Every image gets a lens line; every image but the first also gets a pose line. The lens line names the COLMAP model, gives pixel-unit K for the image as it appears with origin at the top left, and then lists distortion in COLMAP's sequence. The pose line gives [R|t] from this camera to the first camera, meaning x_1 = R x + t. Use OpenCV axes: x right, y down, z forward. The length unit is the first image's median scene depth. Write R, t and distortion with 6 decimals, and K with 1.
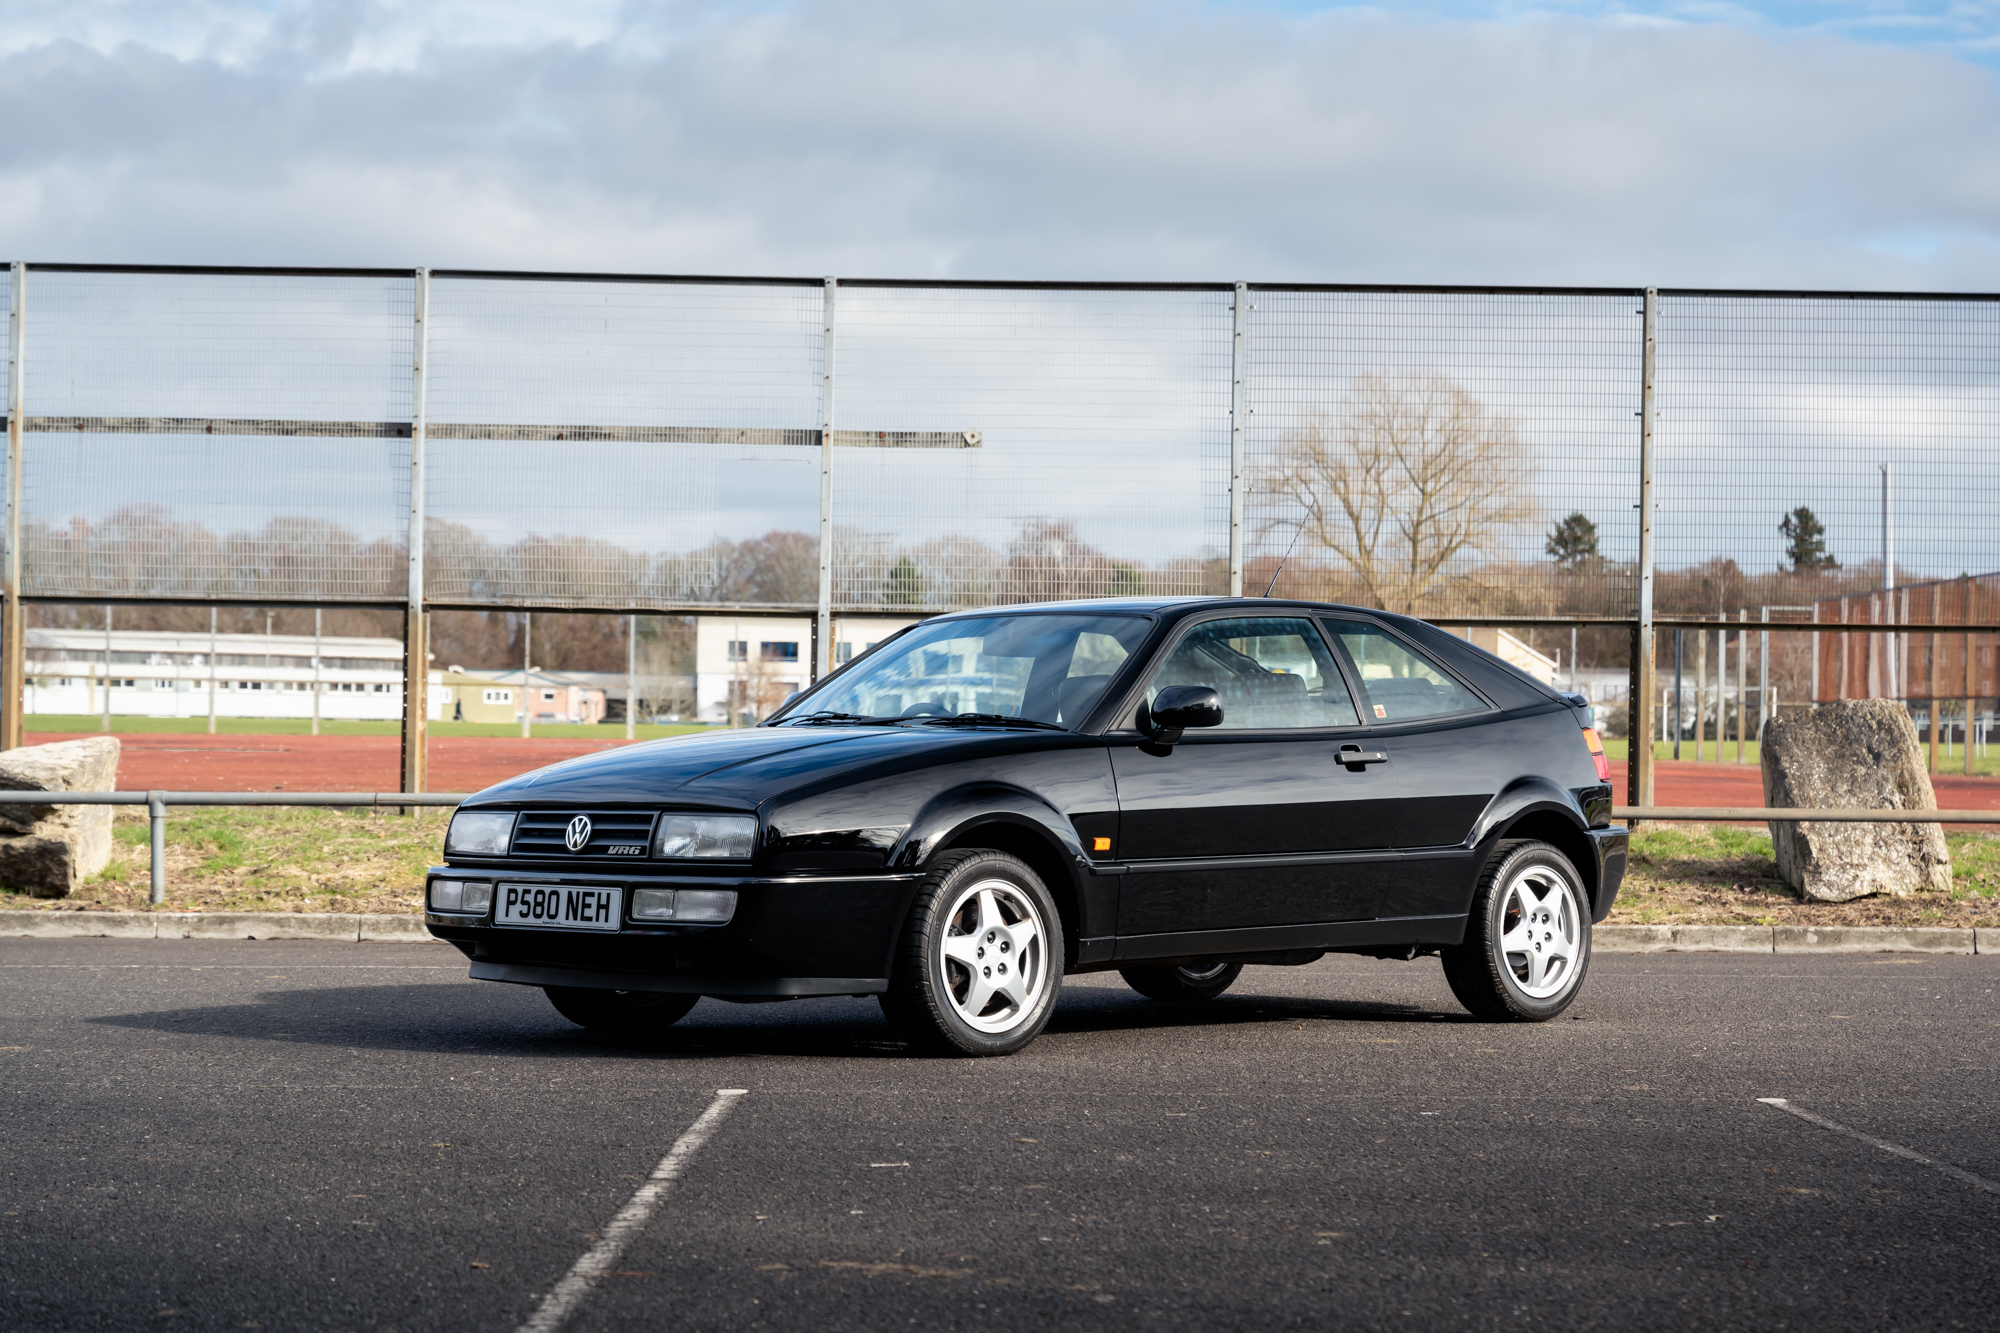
lens RADIAL K [[4049.2, 0, 1000.0], [0, 4049.2, 666.5], [0, 0, 1]] dist [0.002601, 0.072558]
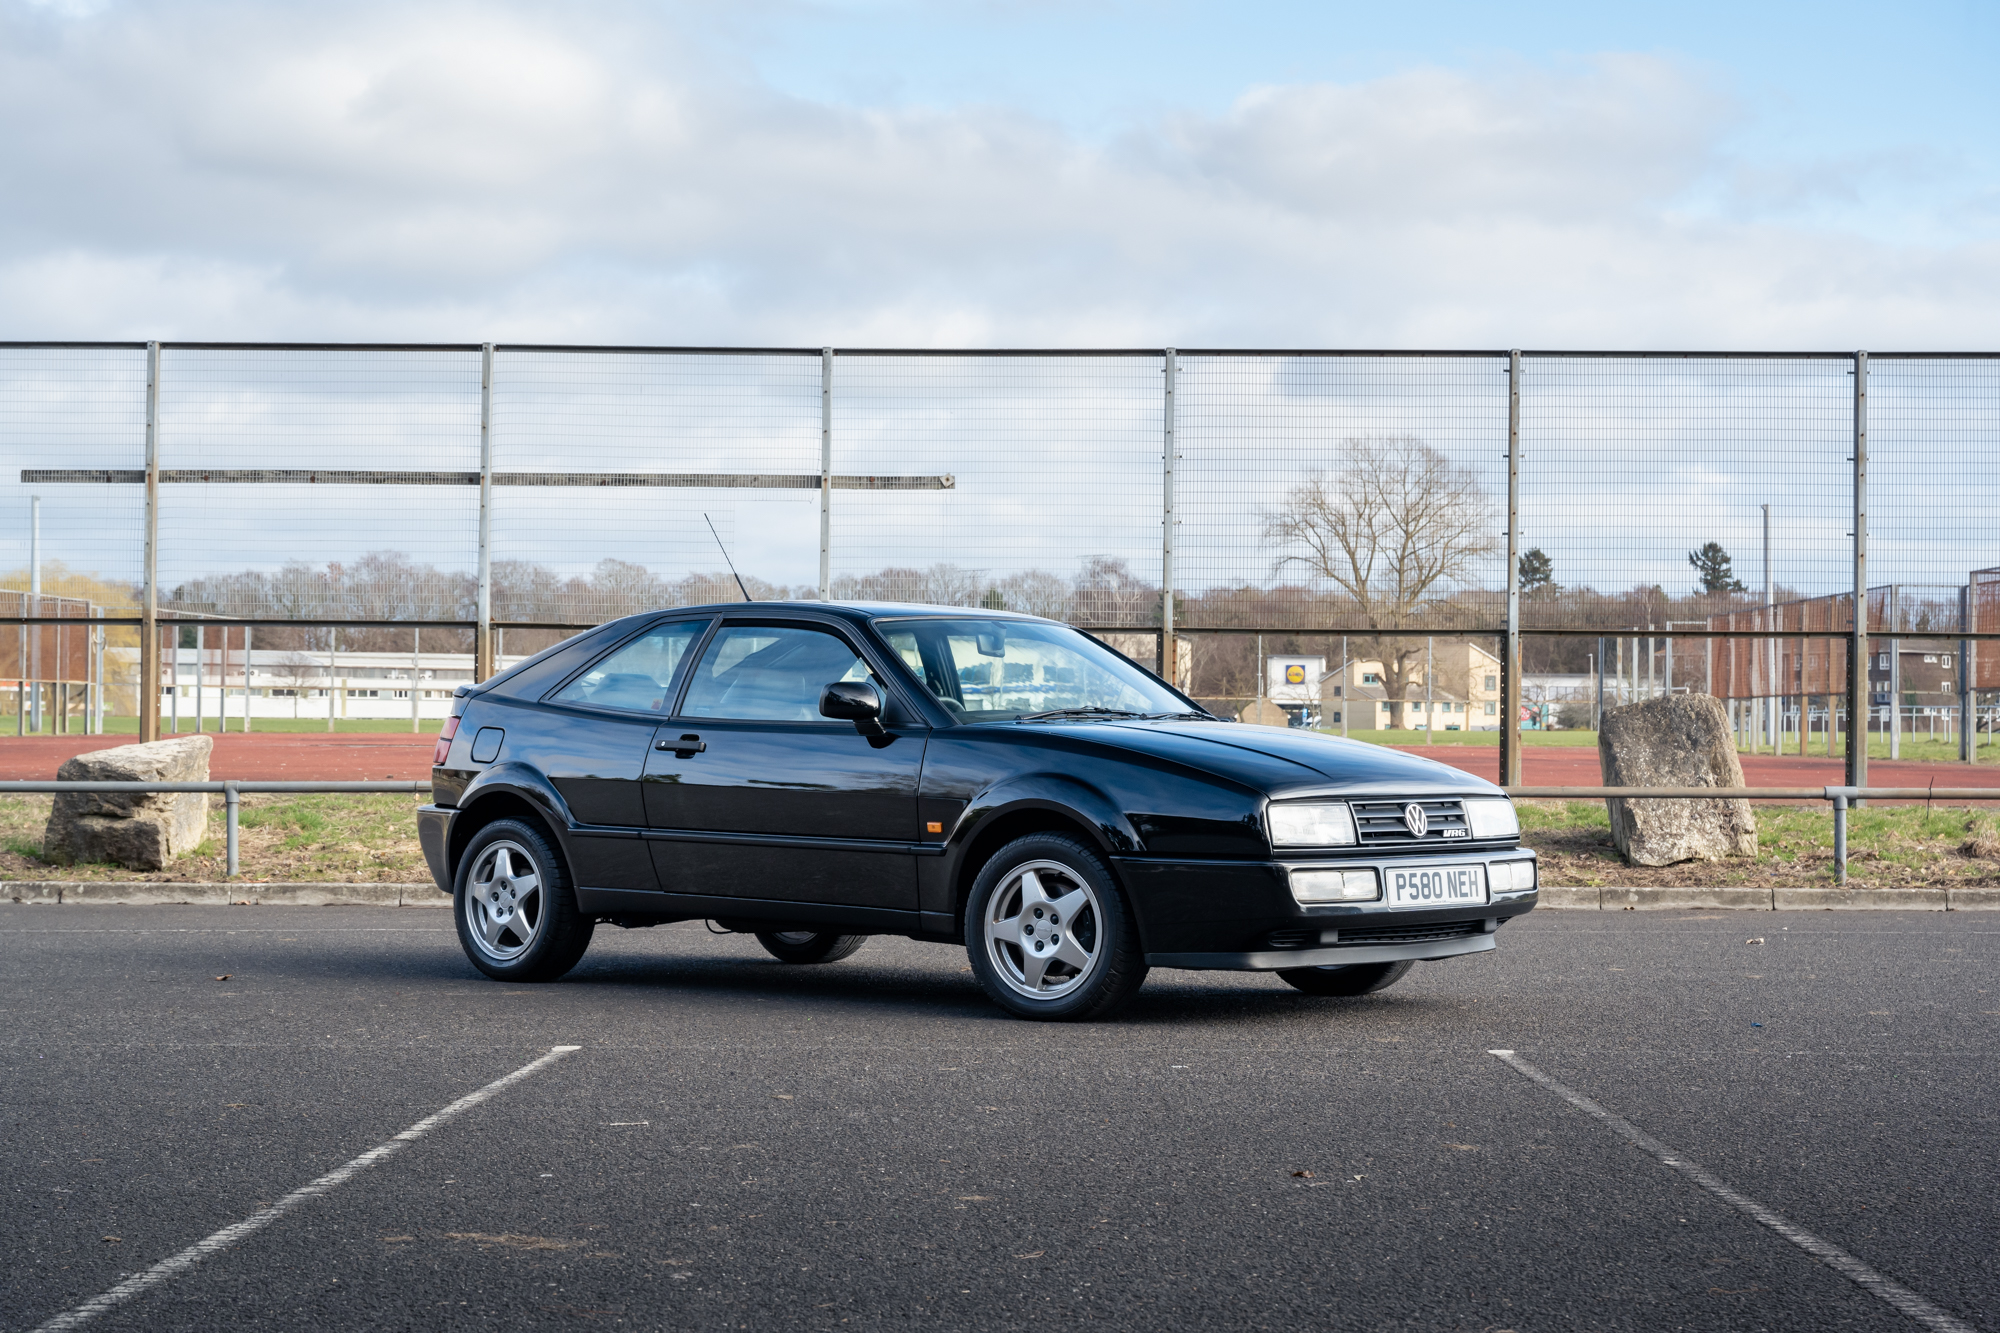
lens RADIAL K [[3226.4, 0, 1000.0], [0, 3226.4, 666.5], [0, 0, 1]] dist [0.006542, 0.049151]
pose [[0.999649, -0.007120, -0.025521, 0.039052], [0.007044, 0.999971, -0.003062, 0.001630], [0.025542, 0.002881, 0.999670, 0.056650]]
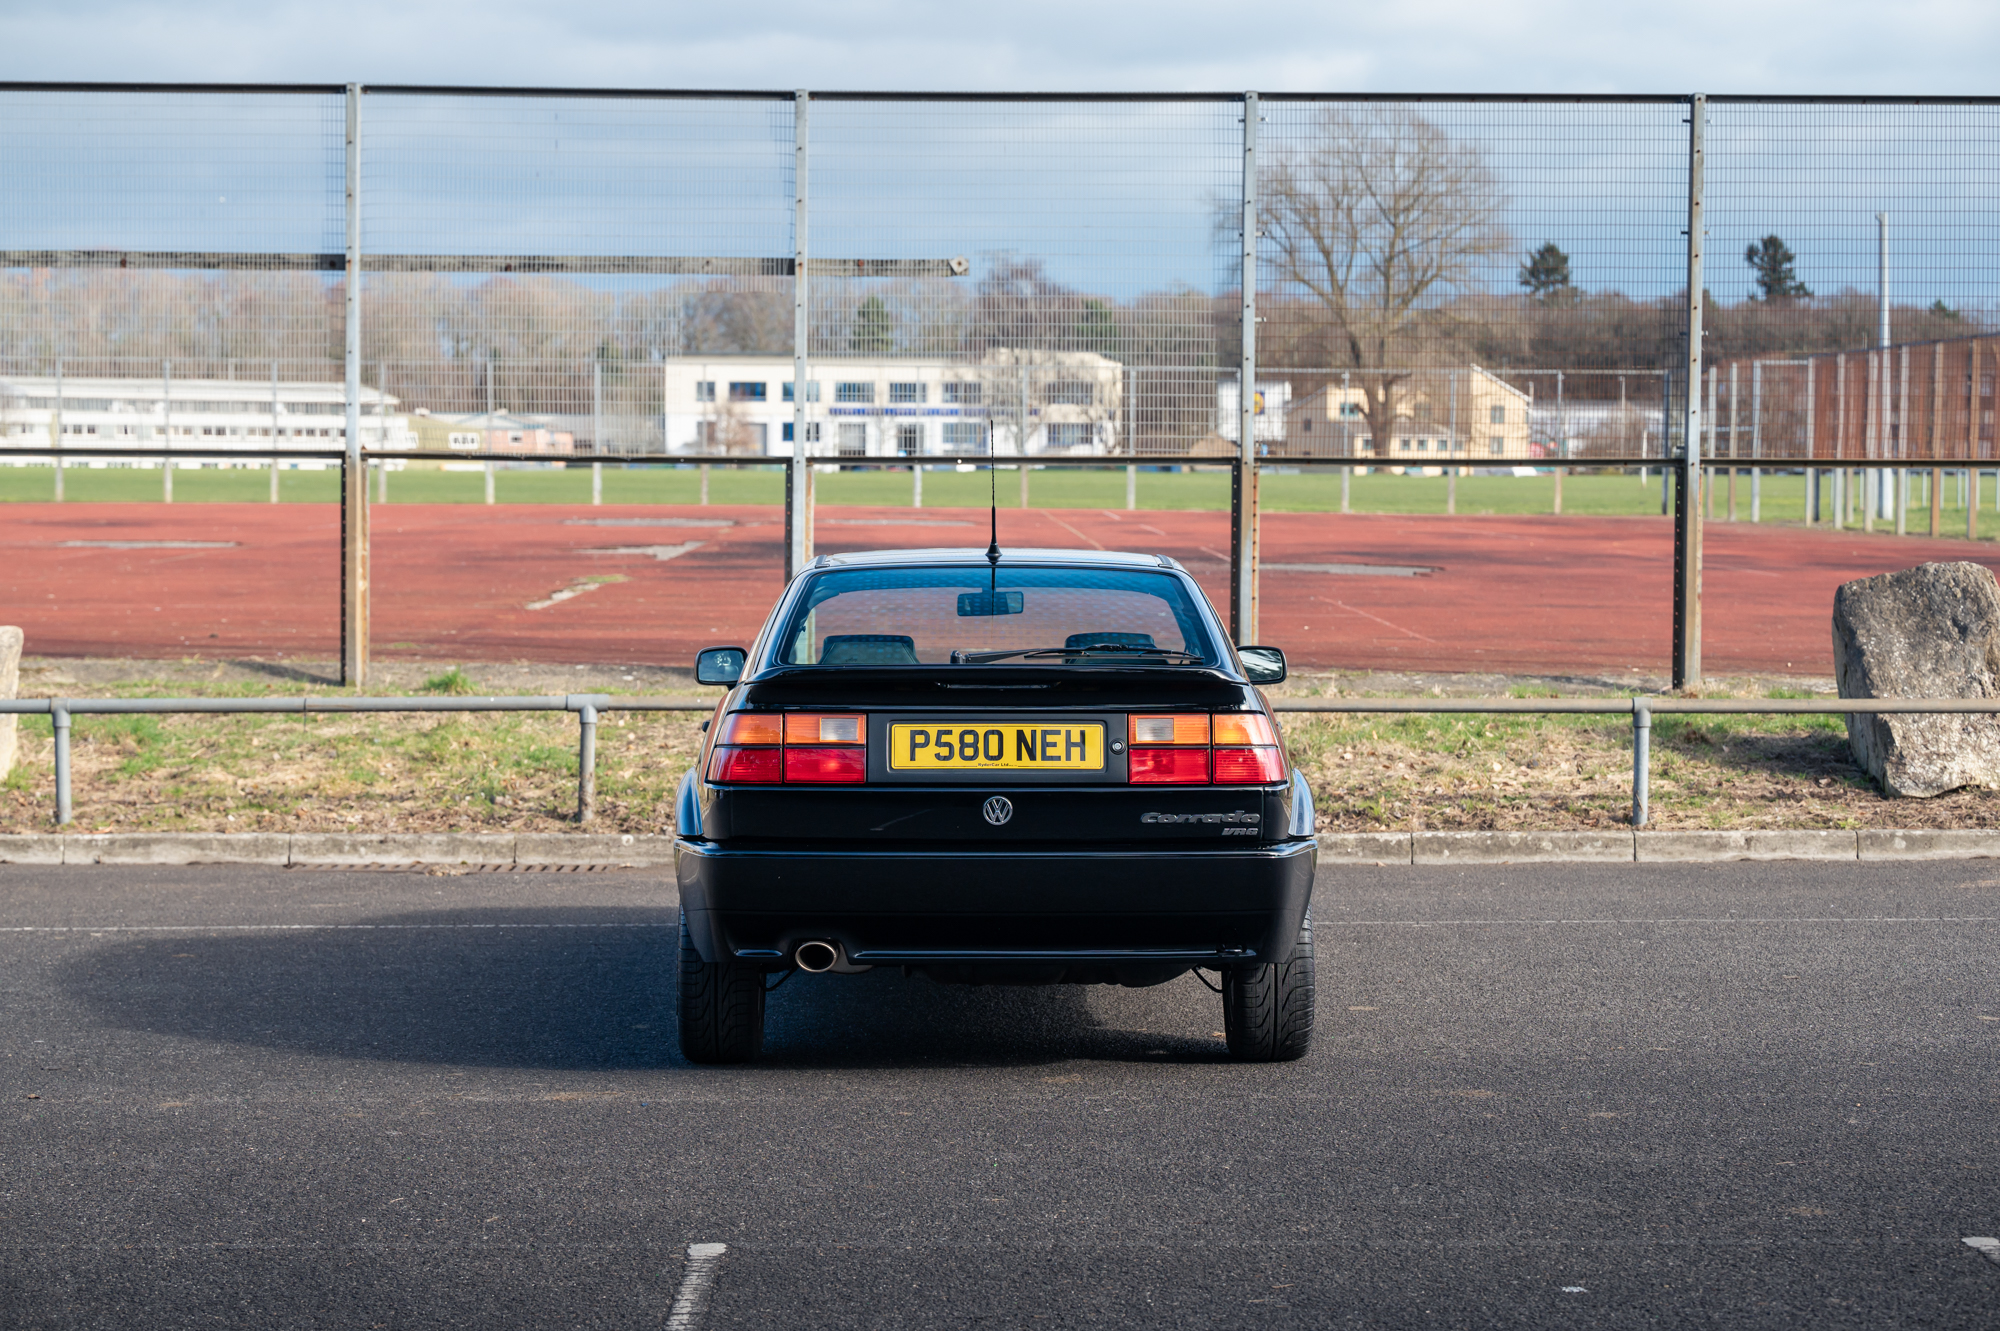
lens RADIAL K [[4022.1, 0, 1000.0], [0, 4022.1, 665.5], [0, 0, 1]] dist [0.032127, -0.242577]
pose [[0.999927, -0.009446, 0.007515, -0.006184], [0.008912, 0.997633, 0.068177, -0.033595], [-0.008141, -0.068105, 0.997645, 0.102530]]
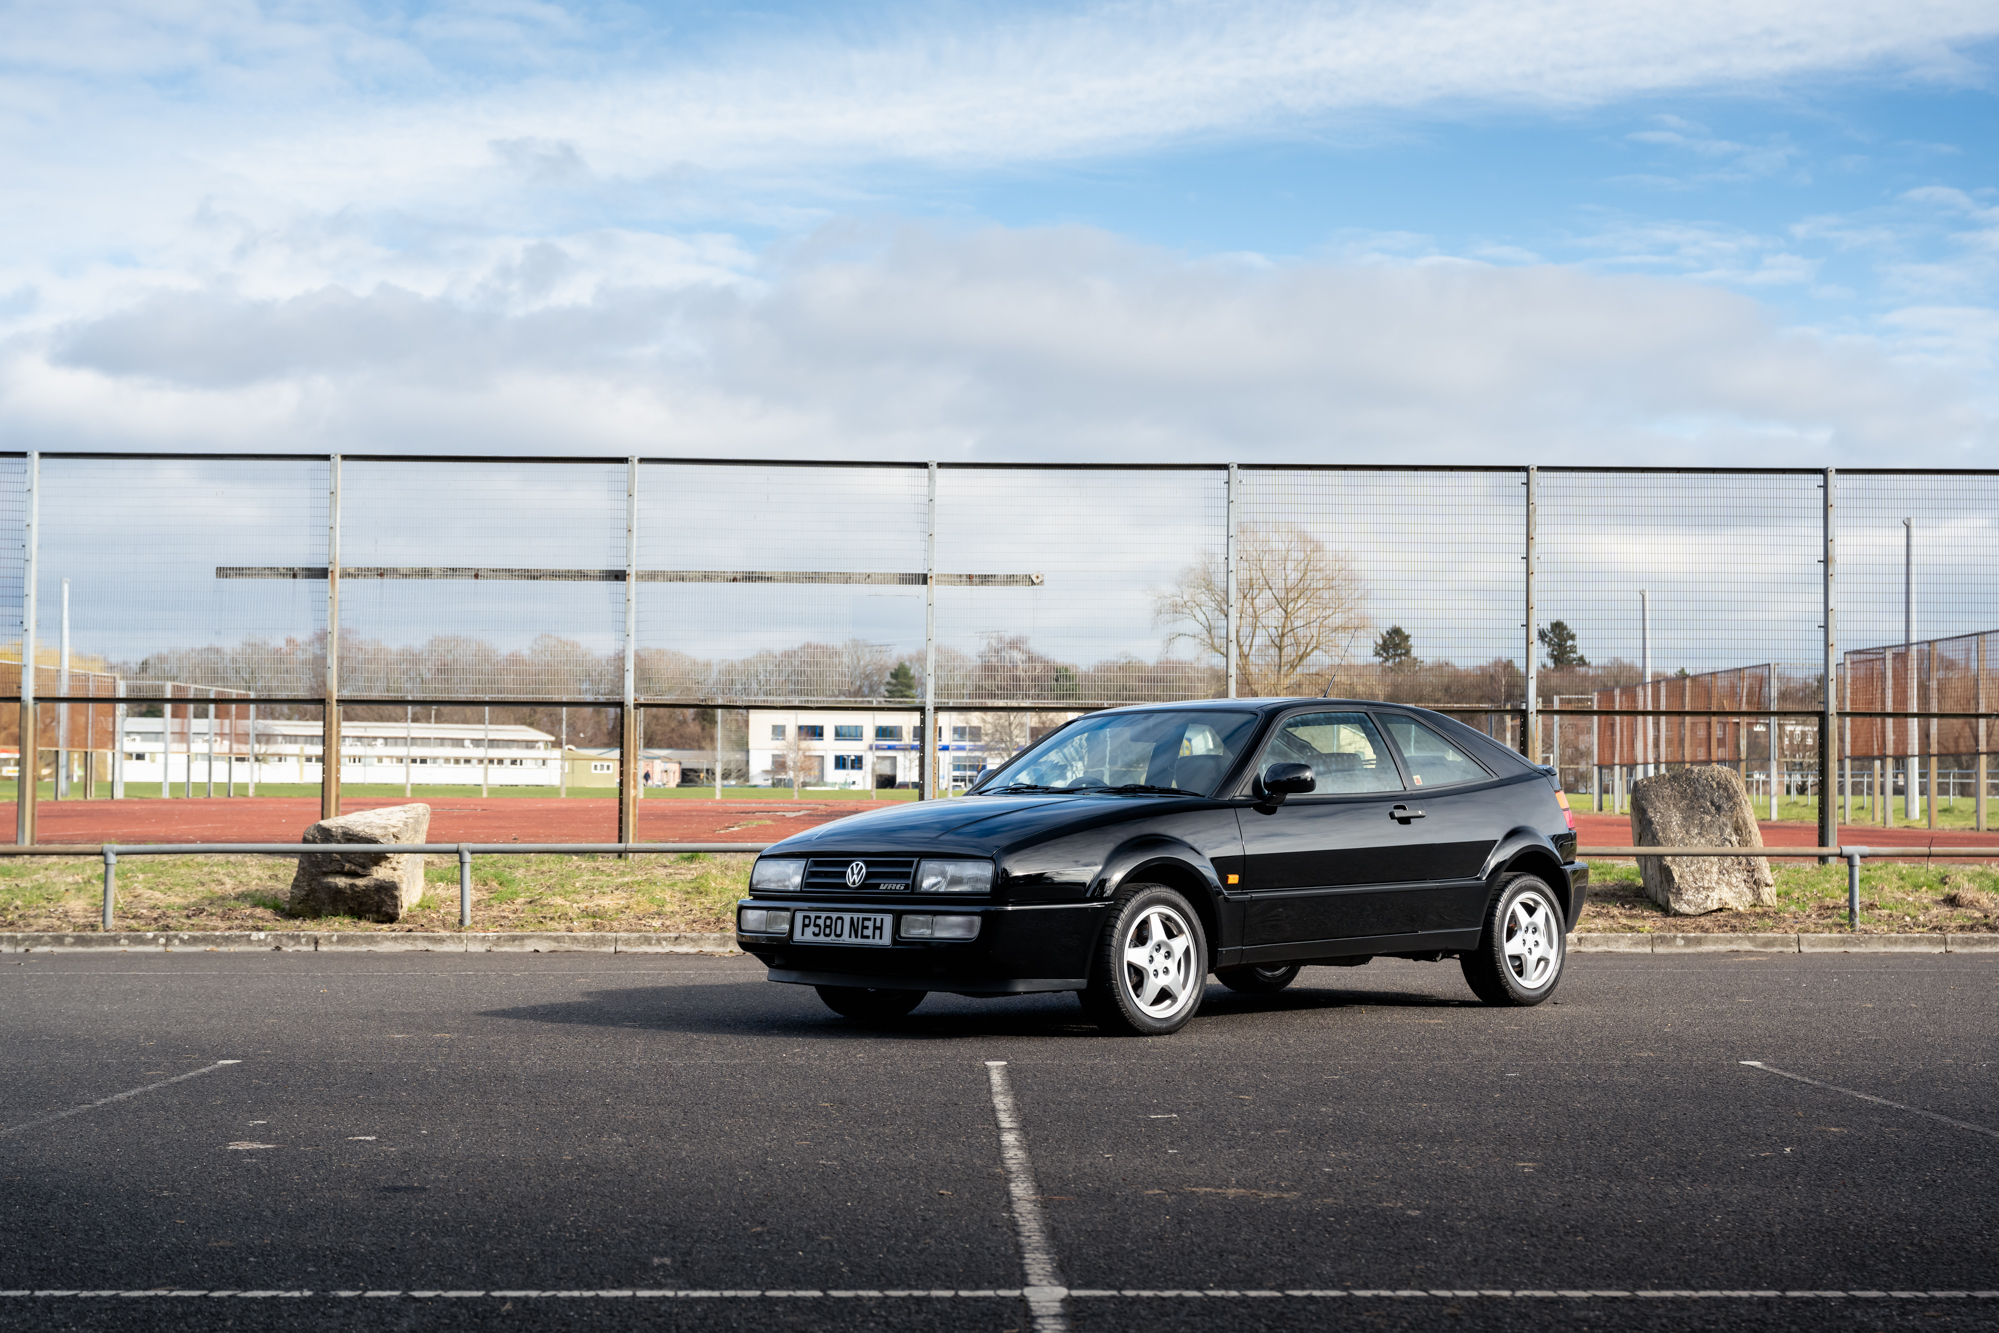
lens RADIAL K [[2995.8, 0, 999.5], [0, 2995.8, 666.5], [0, 0, 1]] dist [-0.000361, 0.031328]
pose [[0.999892, -0.006856, 0.012987, -0.039139], [0.007181, 0.999658, -0.025161, -0.001867], [-0.012810, 0.025251, 0.999599, -0.008684]]
